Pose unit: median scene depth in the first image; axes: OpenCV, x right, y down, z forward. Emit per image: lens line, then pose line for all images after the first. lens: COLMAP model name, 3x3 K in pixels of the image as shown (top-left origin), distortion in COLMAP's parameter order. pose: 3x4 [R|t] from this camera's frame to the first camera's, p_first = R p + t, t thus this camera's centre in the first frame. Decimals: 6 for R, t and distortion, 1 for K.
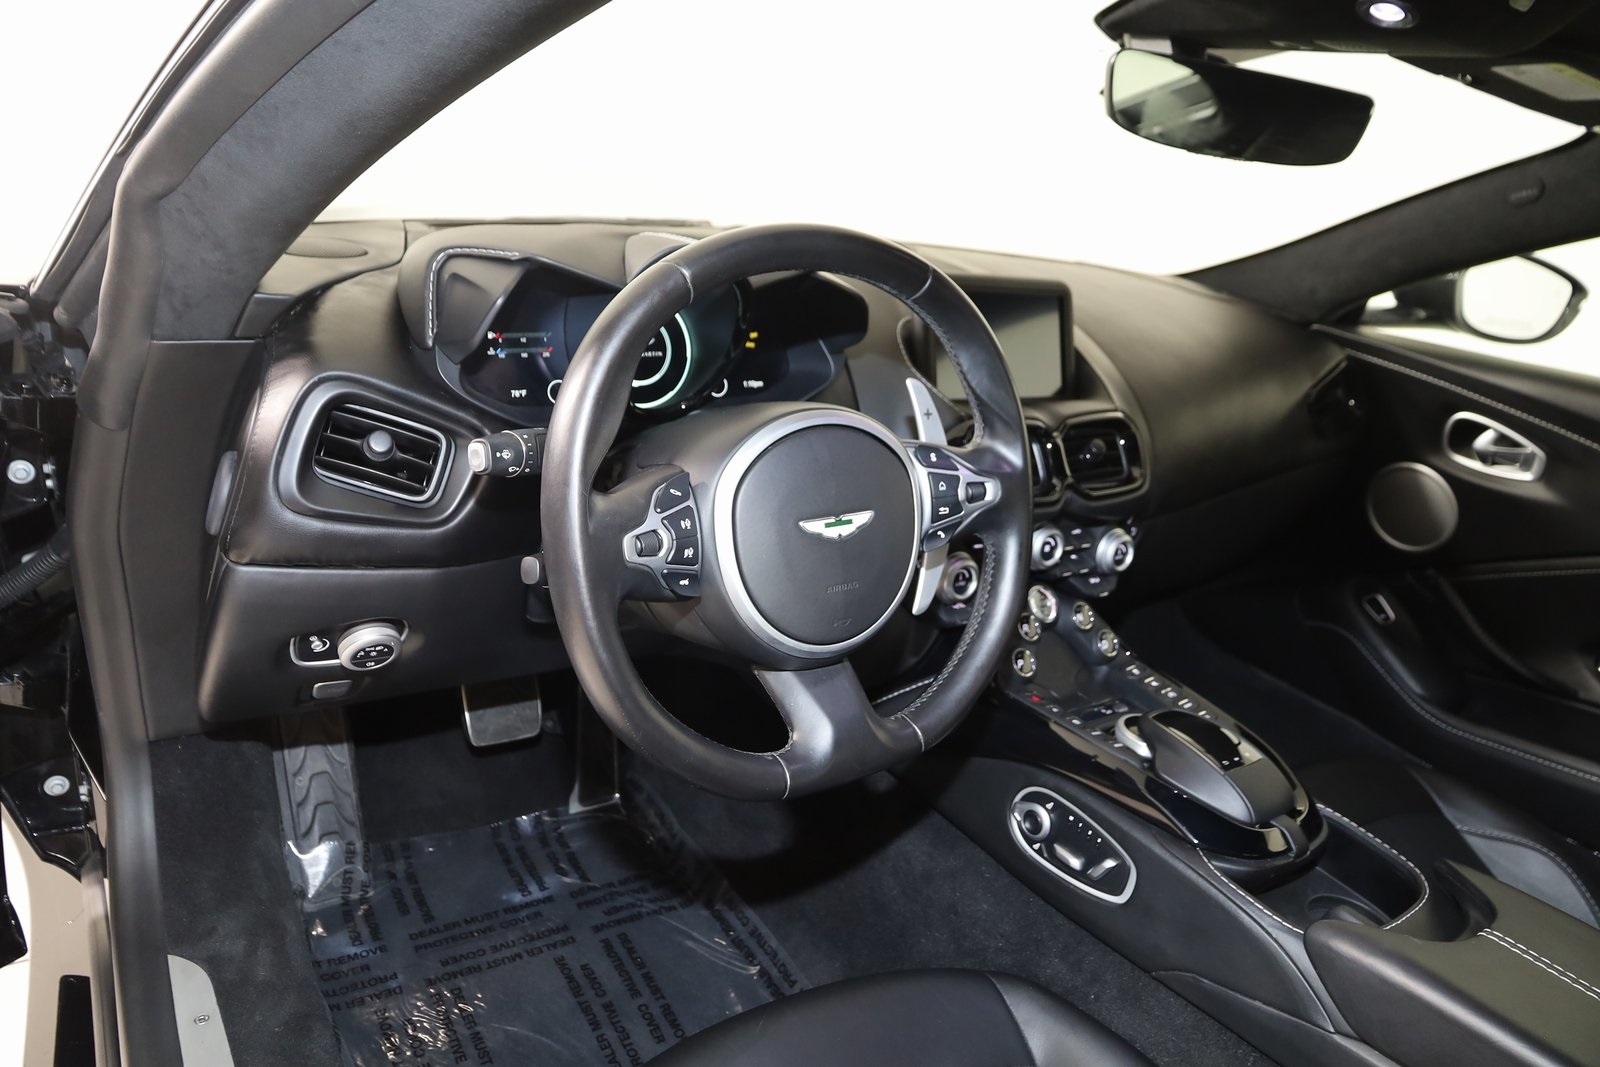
lens RADIAL K [[1092.0, 0, 798.7], [0, 1092.0, 528.5], [0, 0, 1]] dist [-0.118847, 0.069688]
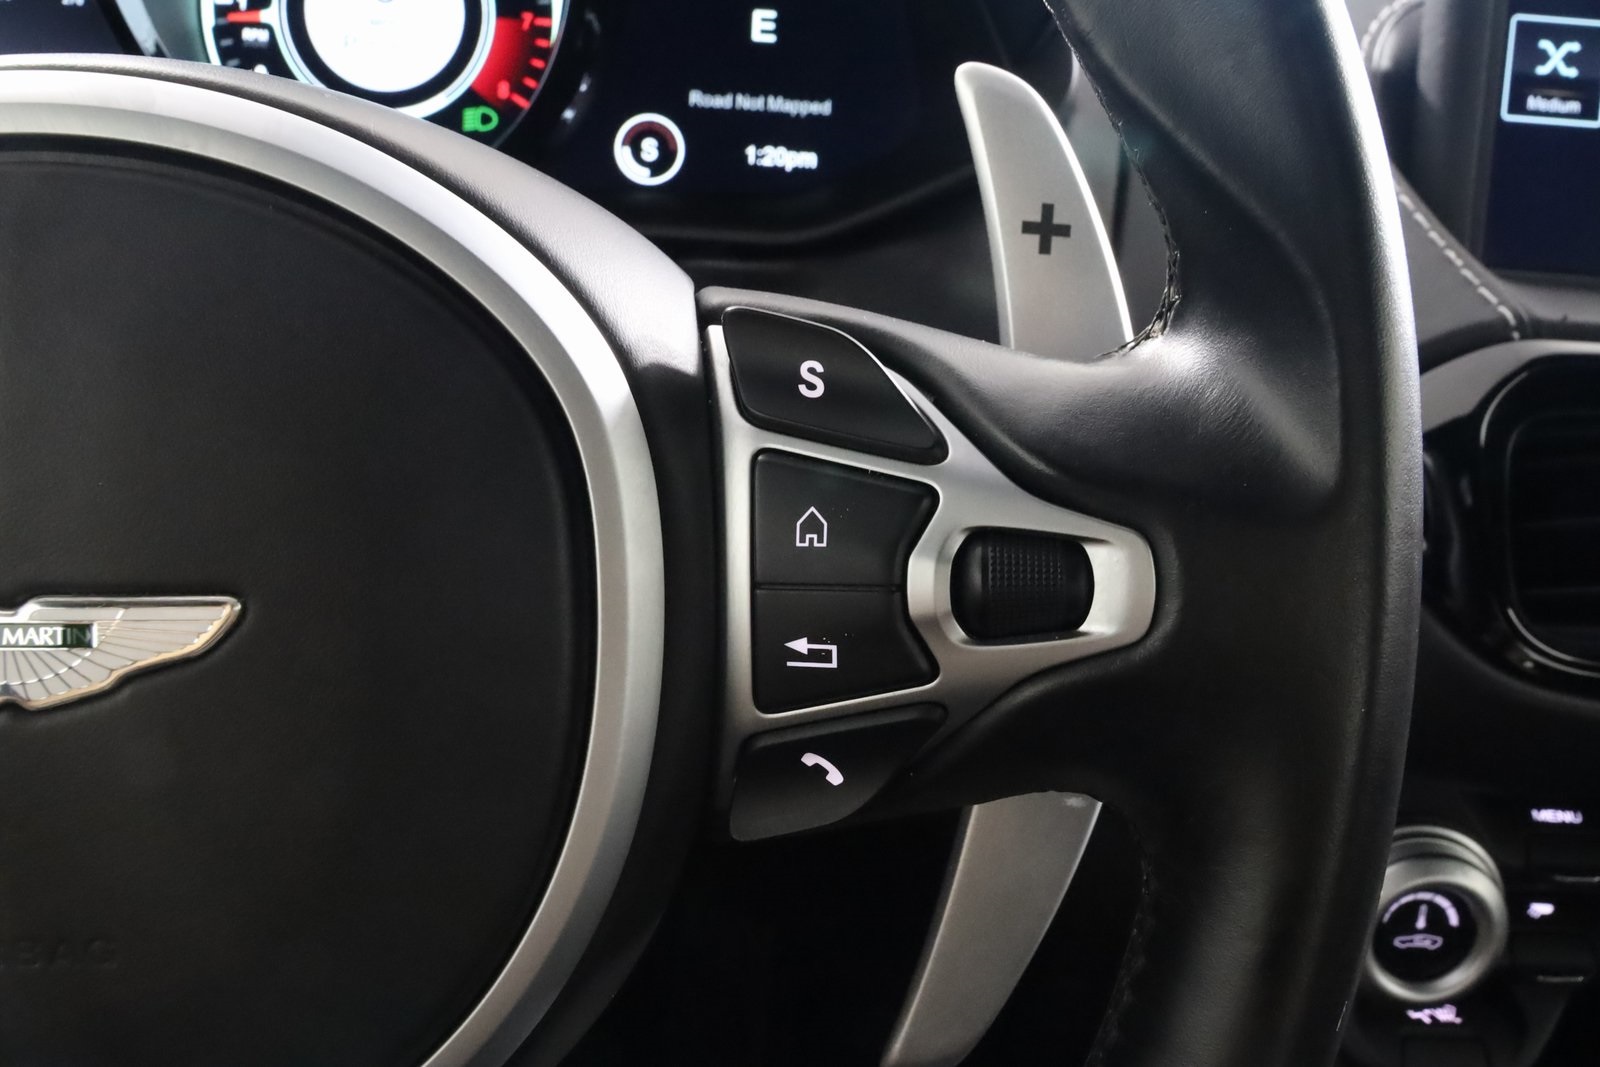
lens RADIAL K [[2072.4, 0, 800.2], [0, 2072.4, 532.0], [0, 0, 1]] dist [0.009824, 0.000000]
pose [[0.905733, 0.119313, -0.406710, 0.254479], [-0.131747, 0.991280, -0.002595, -0.033490], [0.402854, 0.055933, 0.913554, 0.587311]]
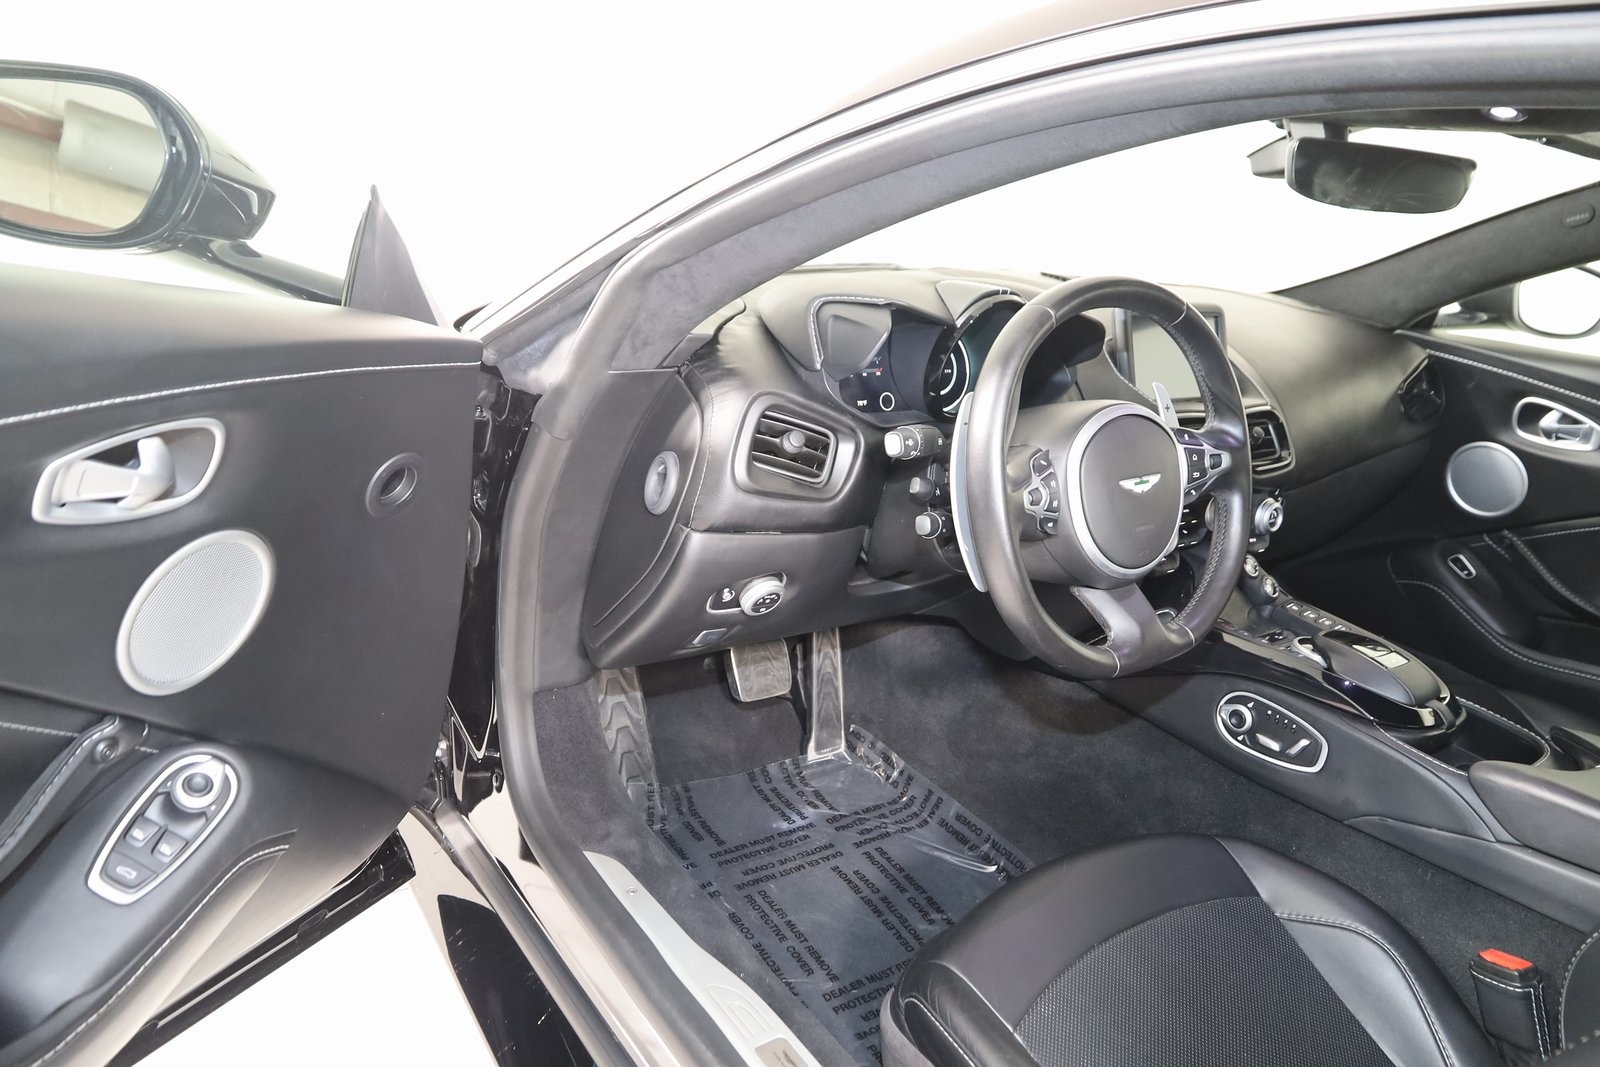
lens RADIAL K [[1092.0, 0, 802.7], [0, 1092.0, 536.1], [0, 0, 1]] dist [-0.118847, 0.069688]
pose [[0.999126, -0.040695, -0.009504, -0.325043], [0.040539, 0.999049, -0.016044, 0.057451], [0.010148, 0.015645, 0.999826, -0.343237]]
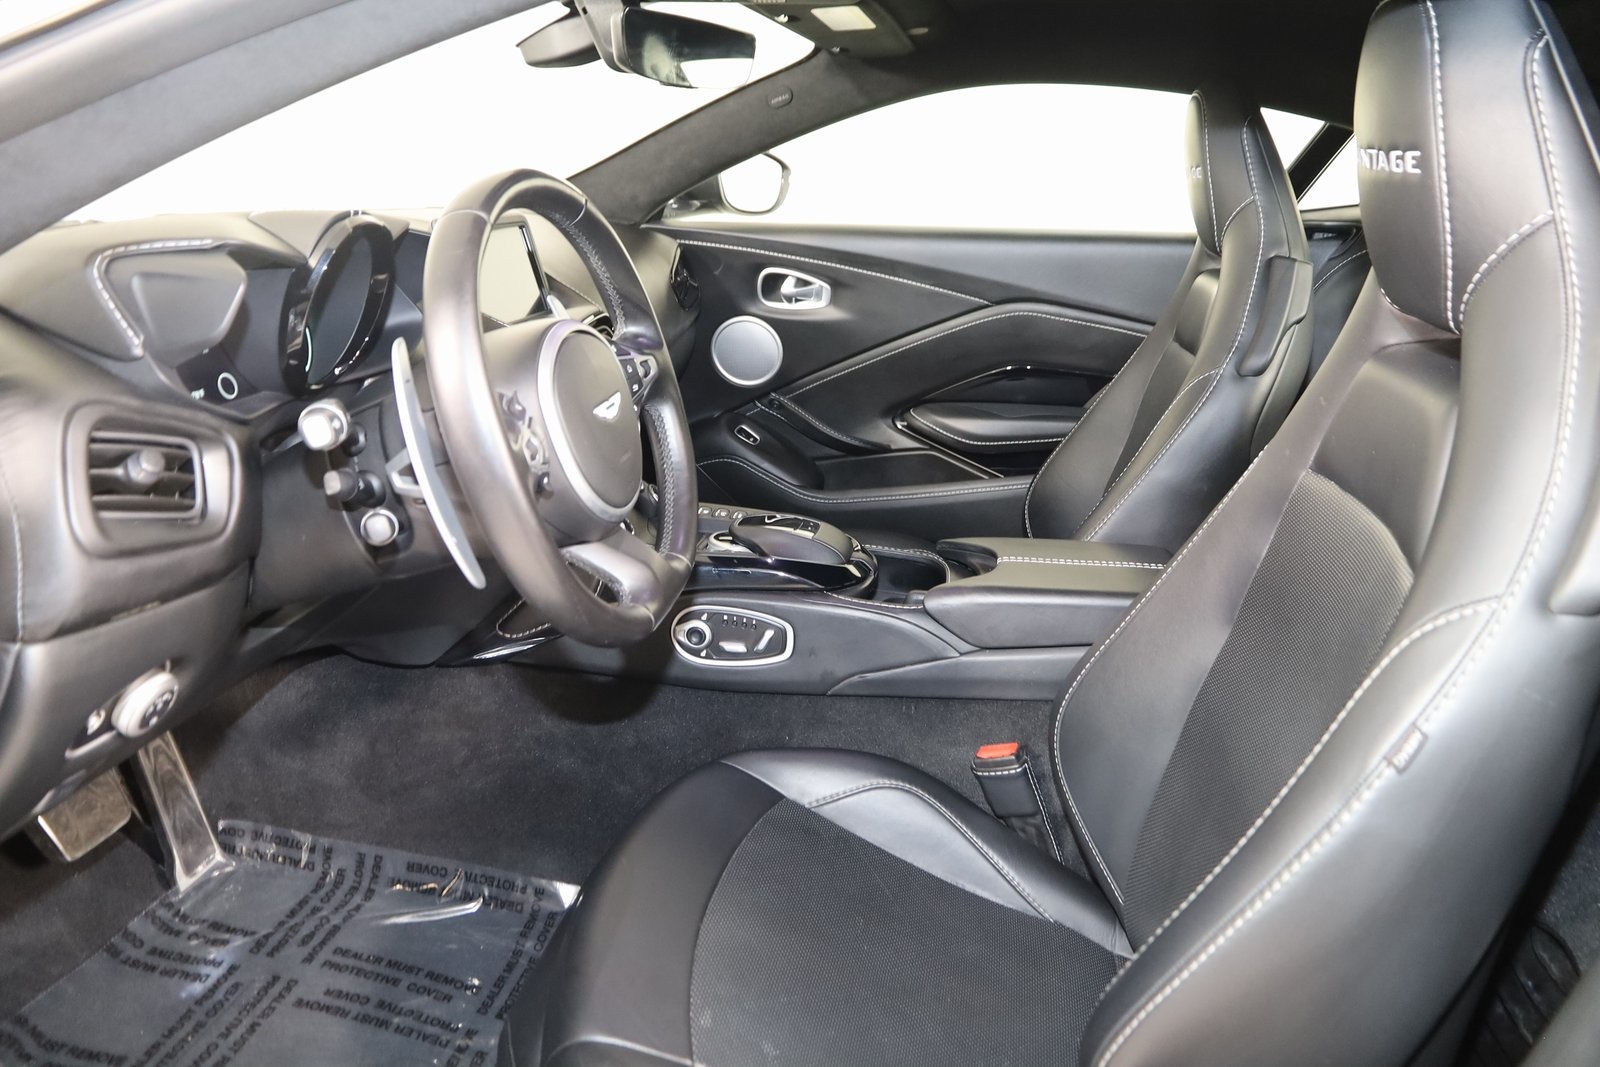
lens RADIAL K [[1092.0, 0, 804.8], [0, 1092.0, 525.3], [0, 0, 1]] dist [-0.118847, 0.069688]
pose [[0.692119, -0.323338, 0.645310, -0.522869], [0.298860, 0.942186, 0.151551, 0.001075], [-0.657004, 0.087966, 0.748737, -0.031670]]
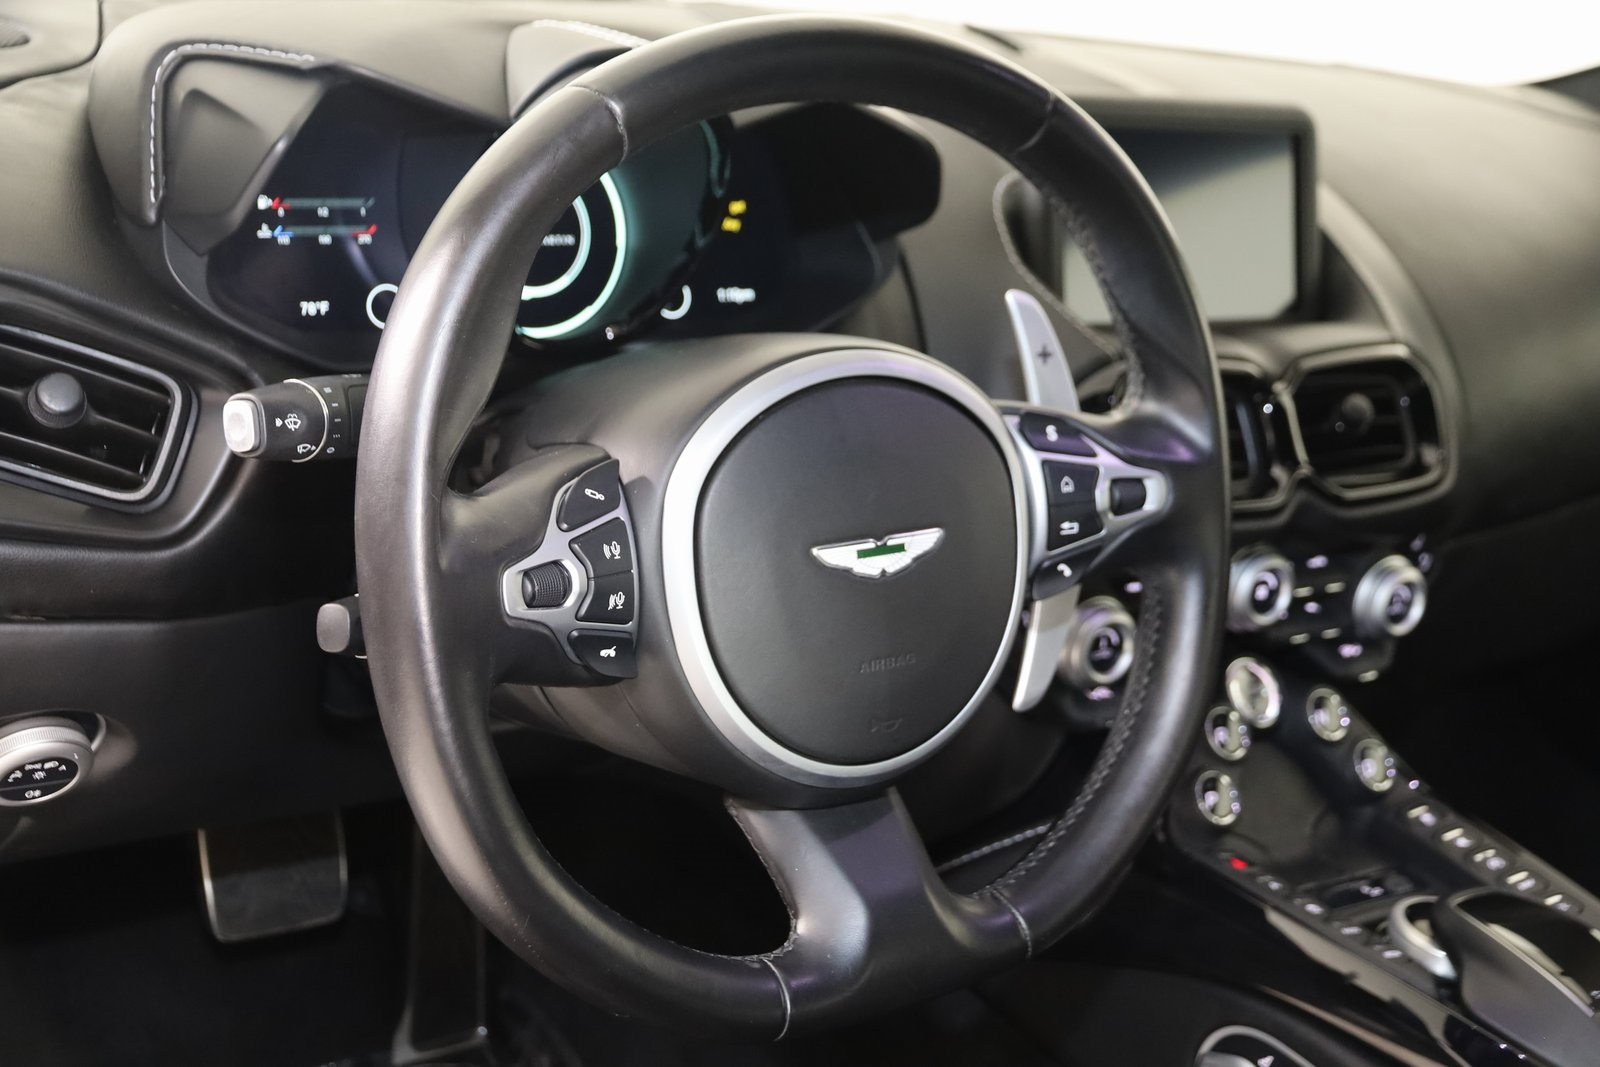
lens RADIAL K [[1998.2, 0, 806.8], [0, 1998.2, 527.6], [0, 0, 1]] dist [0.051506, 0.000000]
pose [[0.999919, 0.010117, -0.007733, 0.004682], [-0.010156, 0.999936, -0.005014, -0.009030], [0.007682, 0.005093, 0.999958, -0.033086]]
